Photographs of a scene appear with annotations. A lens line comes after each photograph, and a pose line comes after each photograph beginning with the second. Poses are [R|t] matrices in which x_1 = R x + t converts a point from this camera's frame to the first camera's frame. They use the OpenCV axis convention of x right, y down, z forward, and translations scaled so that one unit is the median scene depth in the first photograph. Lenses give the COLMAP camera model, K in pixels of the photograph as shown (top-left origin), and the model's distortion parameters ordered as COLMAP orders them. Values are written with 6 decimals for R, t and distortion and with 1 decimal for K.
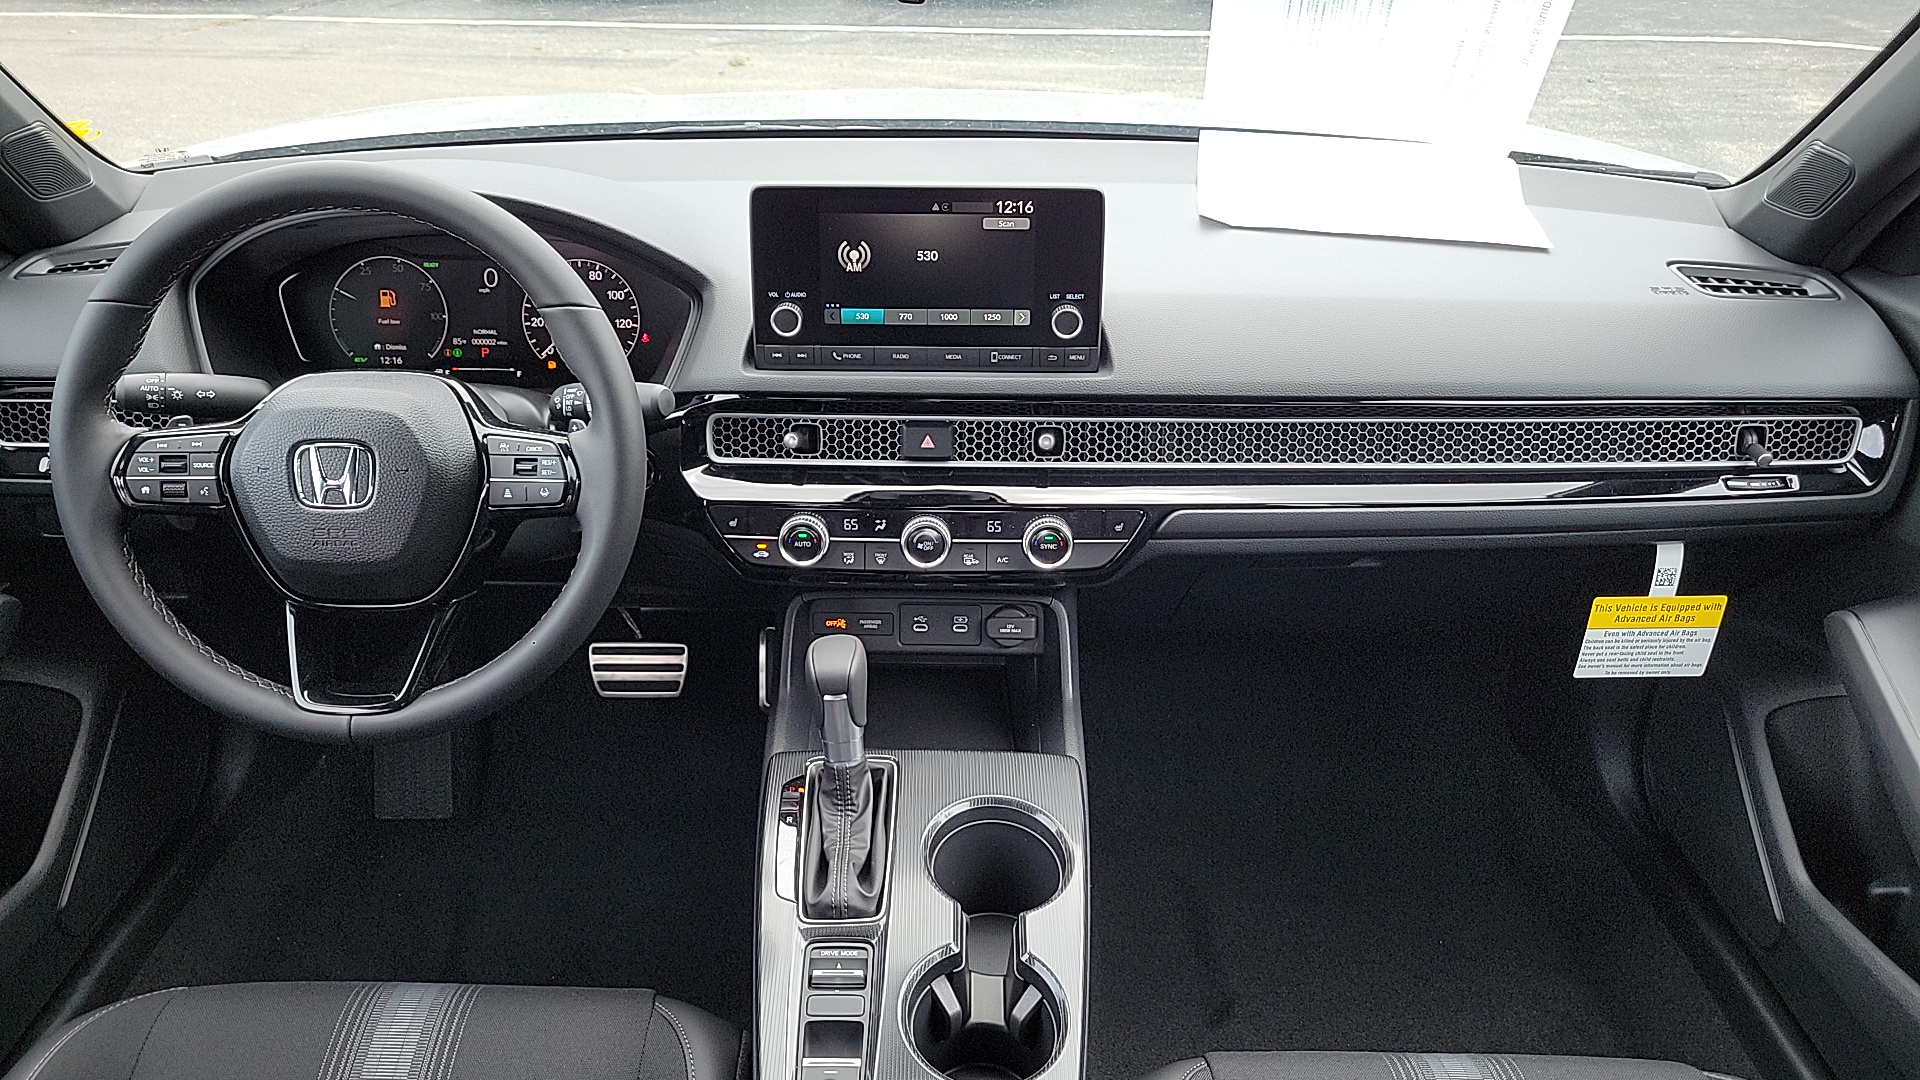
lens RADIAL K [[1473.5, 0, 965.2], [0, 1473.5, 554.7], [0, 0, 1]] dist [0.028194, -0.016818]
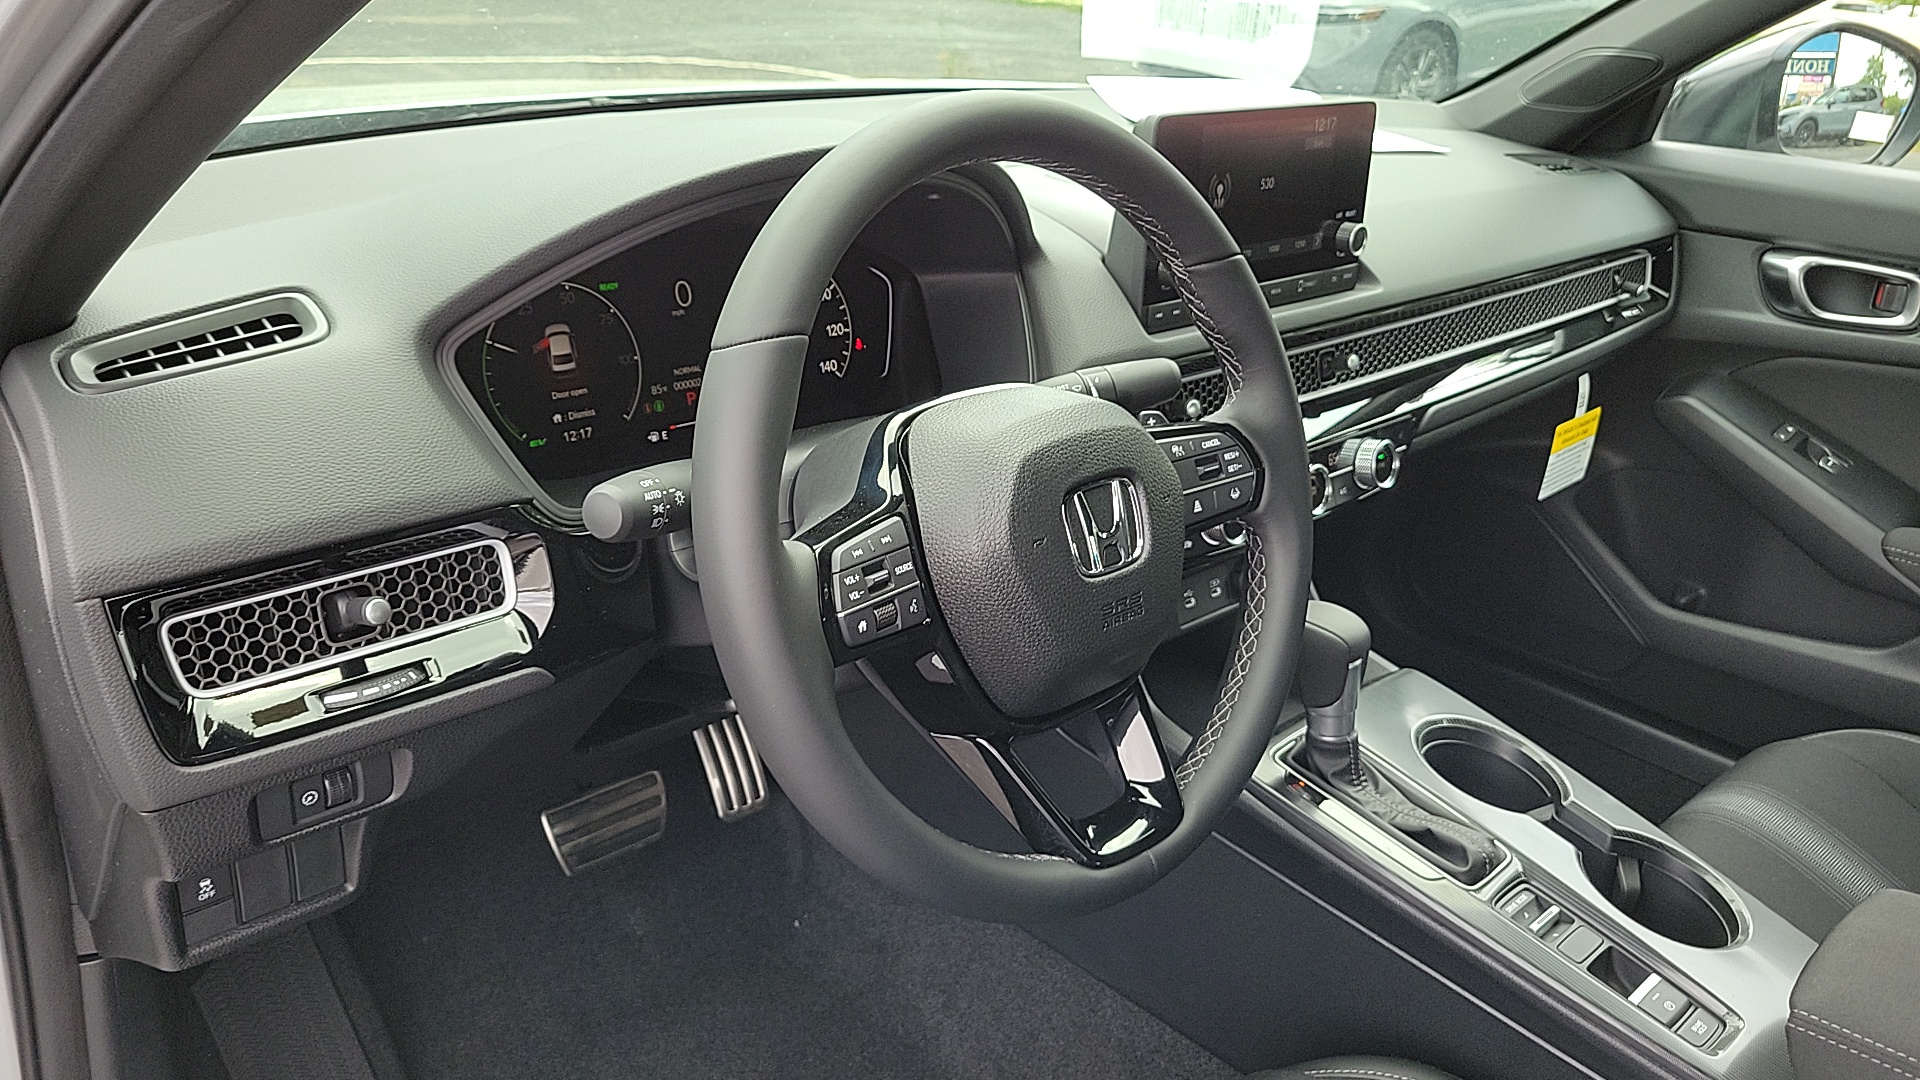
lens RADIAL K [[1473.5, 0, 941.1], [0, 1473.5, 544.7], [0, 0, 1]] dist [0.028194, -0.016818]
pose [[0.726196, -0.239510, 0.644418, -0.808039], [0.258617, 0.963672, 0.066731, -0.096249], [-0.636990, 0.118198, 0.761757, 0.438520]]
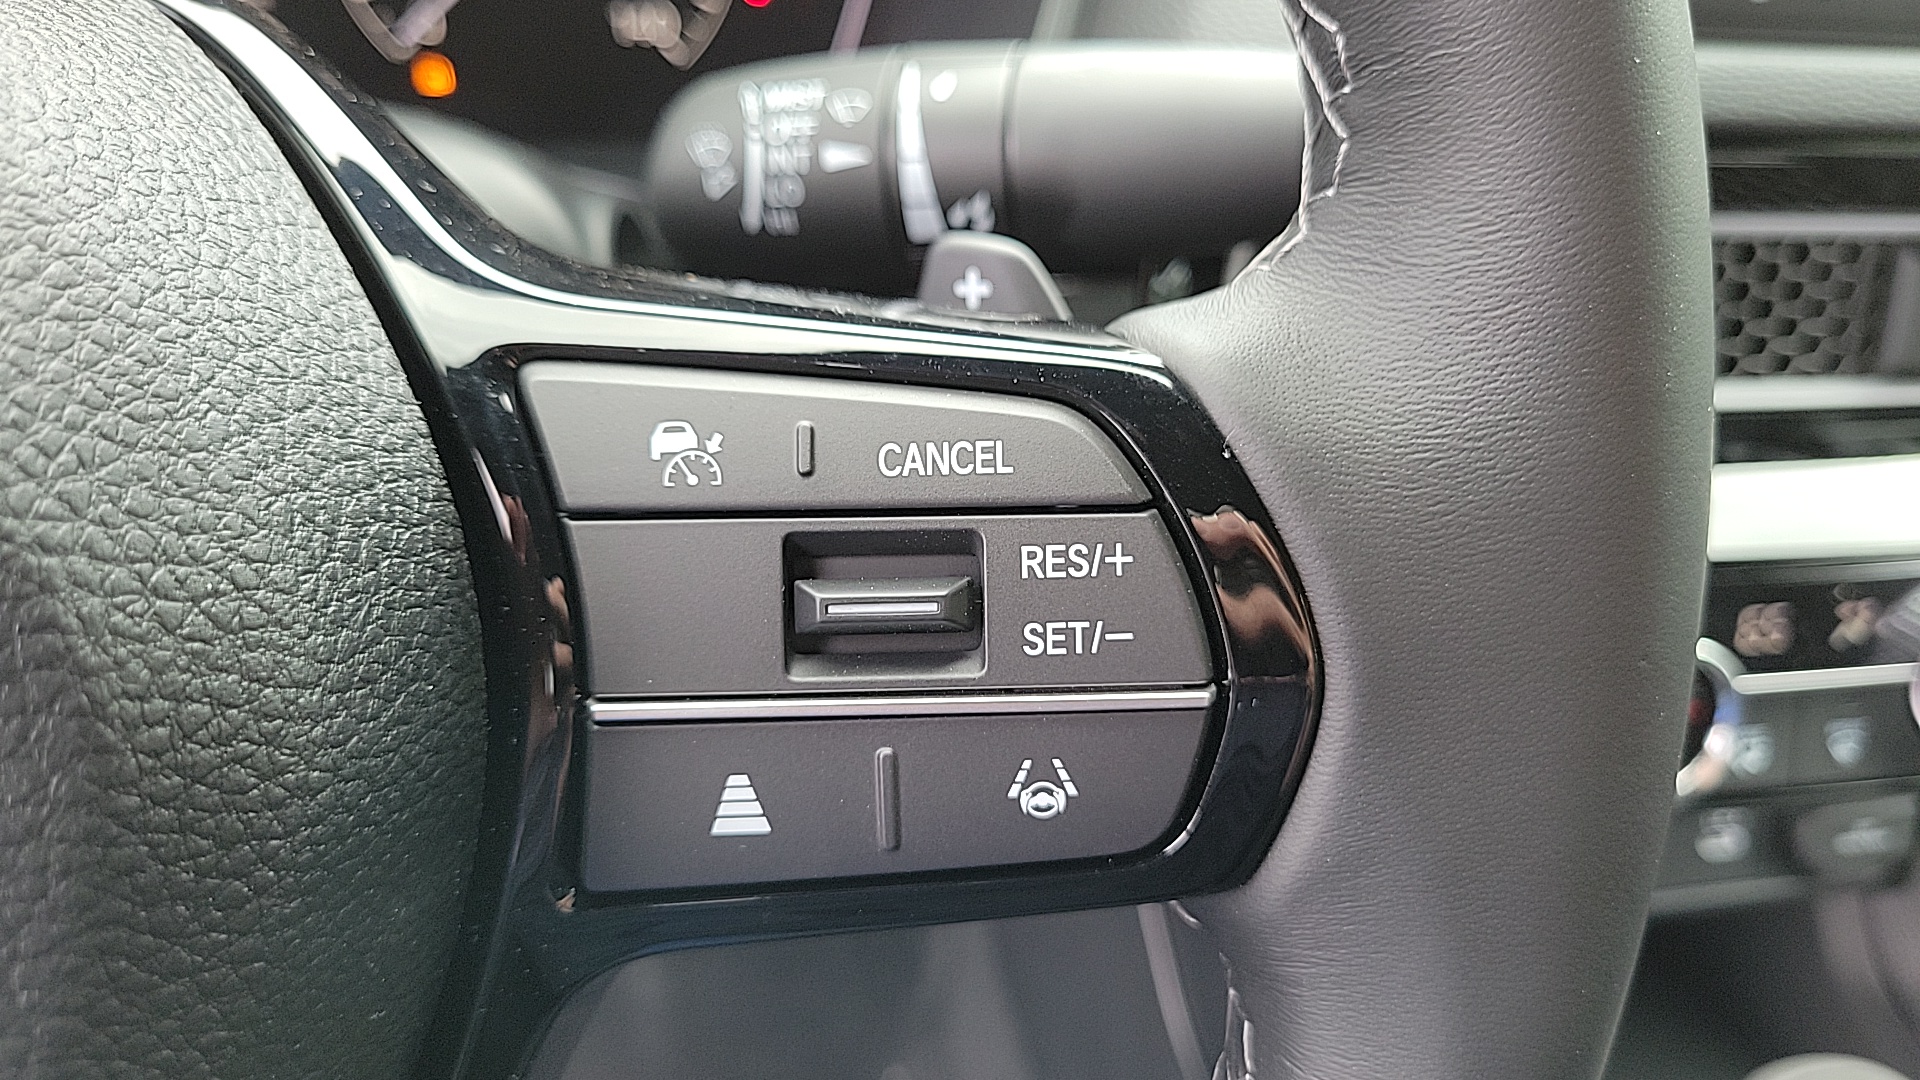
lens RADIAL K [[1473.5, 0, 951.8], [0, 1473.5, 598.8], [0, 0, 1]] dist [0.028194, -0.016818]
pose [[0.976811, -0.069286, 0.202583, -0.280113], [0.044382, 0.991165, 0.124991, -0.066523], [-0.209453, -0.113102, 0.971256, 0.770384]]
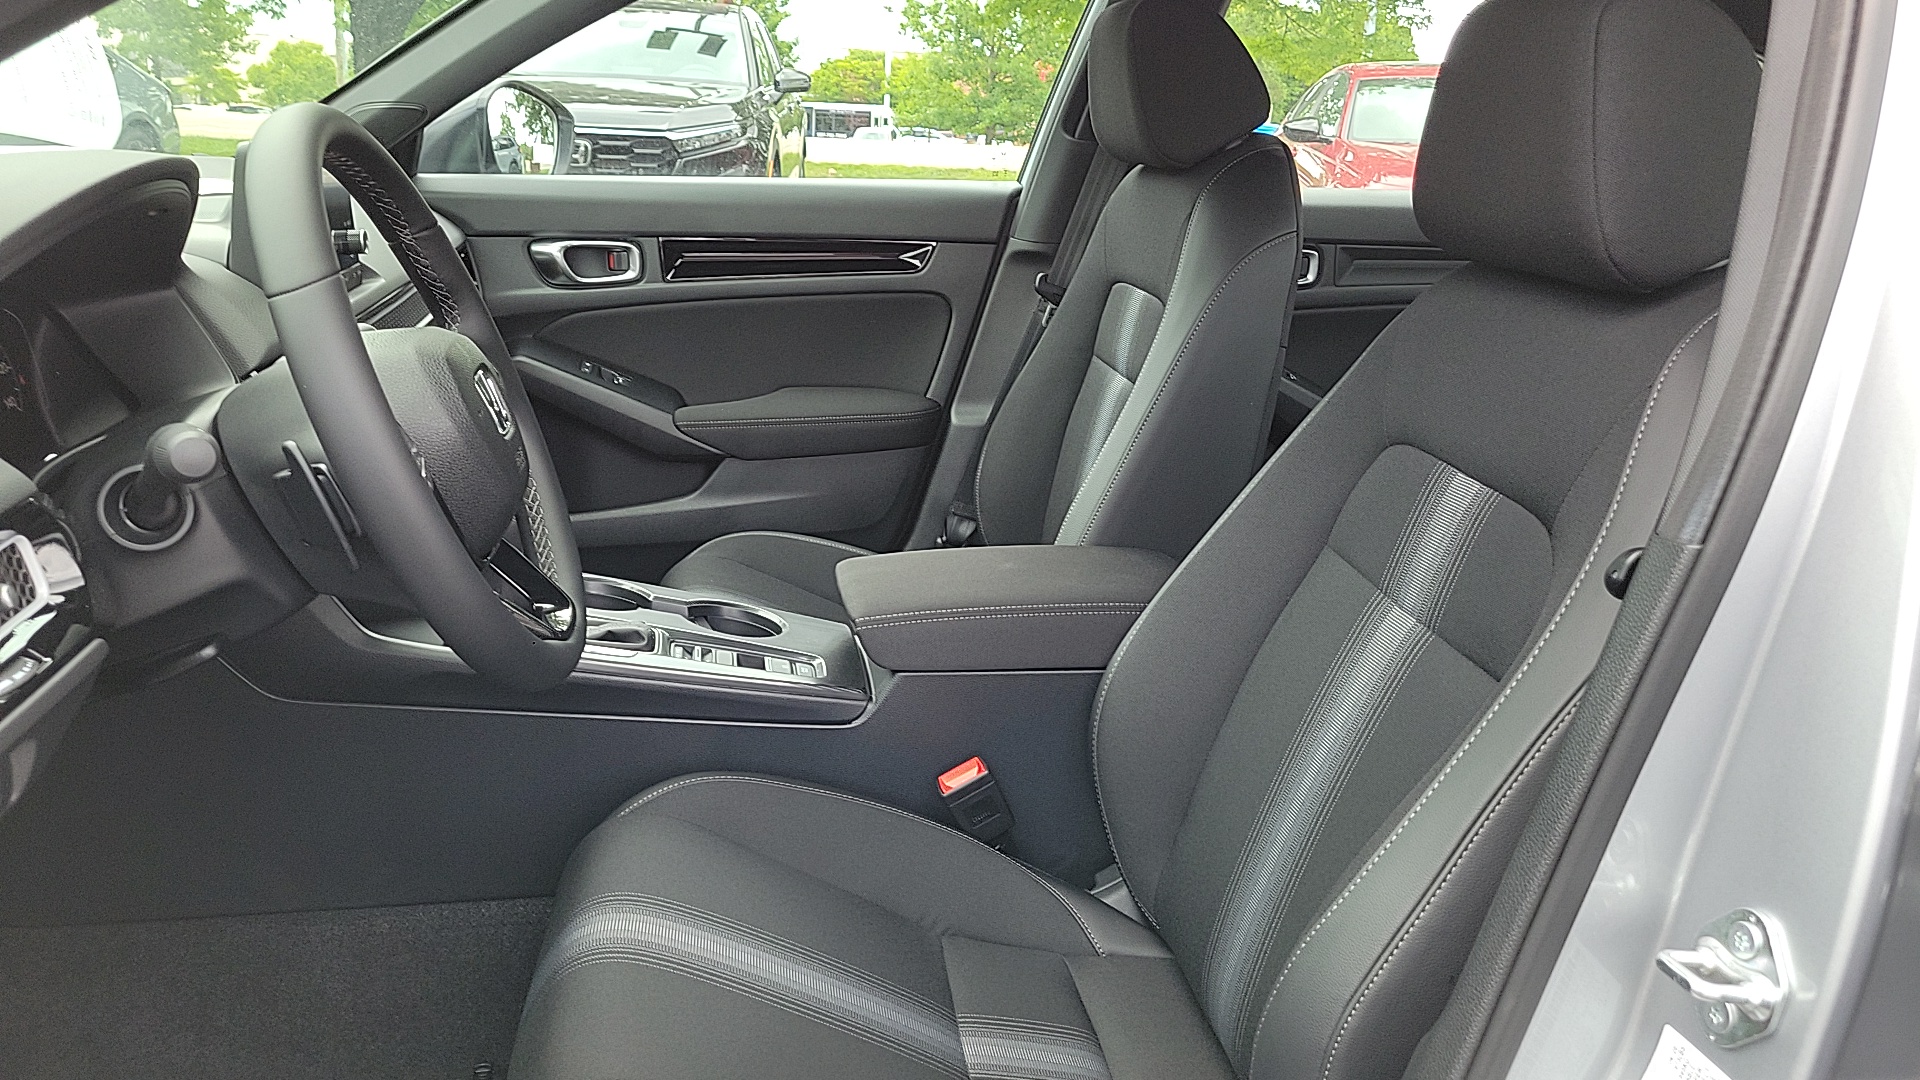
lens RADIAL K [[1473.5, 0, 956.8], [0, 1473.5, 534.8], [0, 0, 1]] dist [0.028194, -0.016818]
pose [[-0.167639, -0.292082, 0.941587, -1.258966], [0.405770, 0.850006, 0.335917, -0.163215], [-0.898470, 0.438380, -0.023976, 0.684415]]
